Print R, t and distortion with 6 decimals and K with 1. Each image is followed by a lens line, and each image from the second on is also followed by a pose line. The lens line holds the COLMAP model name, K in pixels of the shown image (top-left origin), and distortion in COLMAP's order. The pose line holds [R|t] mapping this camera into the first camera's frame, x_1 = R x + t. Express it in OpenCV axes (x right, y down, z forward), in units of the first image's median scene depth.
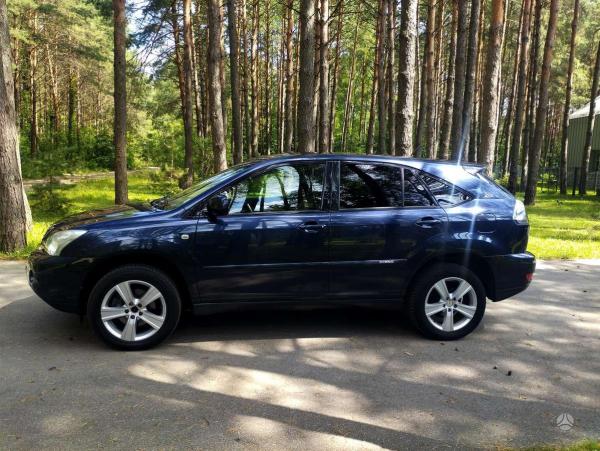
lens RADIAL K [[448.6, 0, 293.4], [0, 448.6, 224.4], [0, 0, 1]] dist [0.036386, -0.042838]
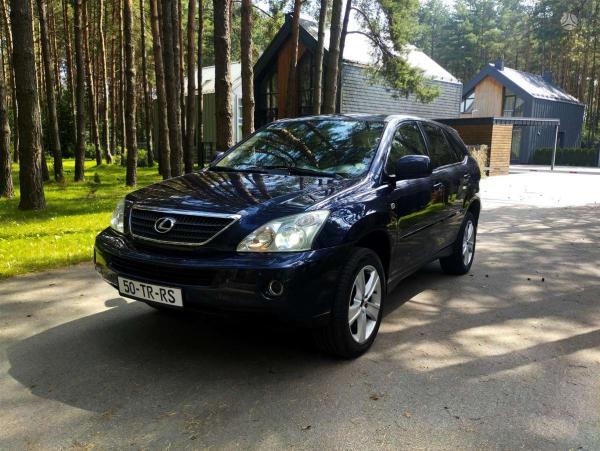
lens RADIAL K [[457.1, 0, 306.8], [0, 457.1, 226.4], [0, 0, 1]] dist [0.067109, -0.088472]
pose [[0.704076, -0.126501, 0.698767, -1.049514], [0.087635, 0.991962, 0.091278, -0.025074], [-0.704697, -0.003030, 0.709502, 0.546680]]
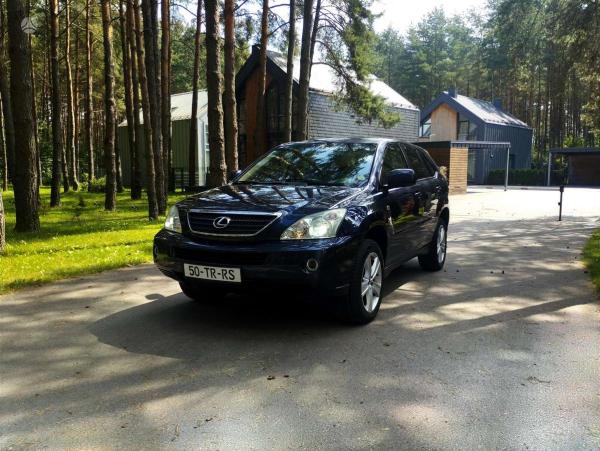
lens RADIAL K [[448.9, 0, 300.0], [0, 448.9, 225.5], [0, 0, 1]] dist [0.032291, -0.039021]
pose [[0.661009, -0.104683, 0.743040, -1.303507], [0.104978, 0.993384, 0.046564, 0.001235], [-0.742998, 0.047223, 0.667625, 0.472413]]
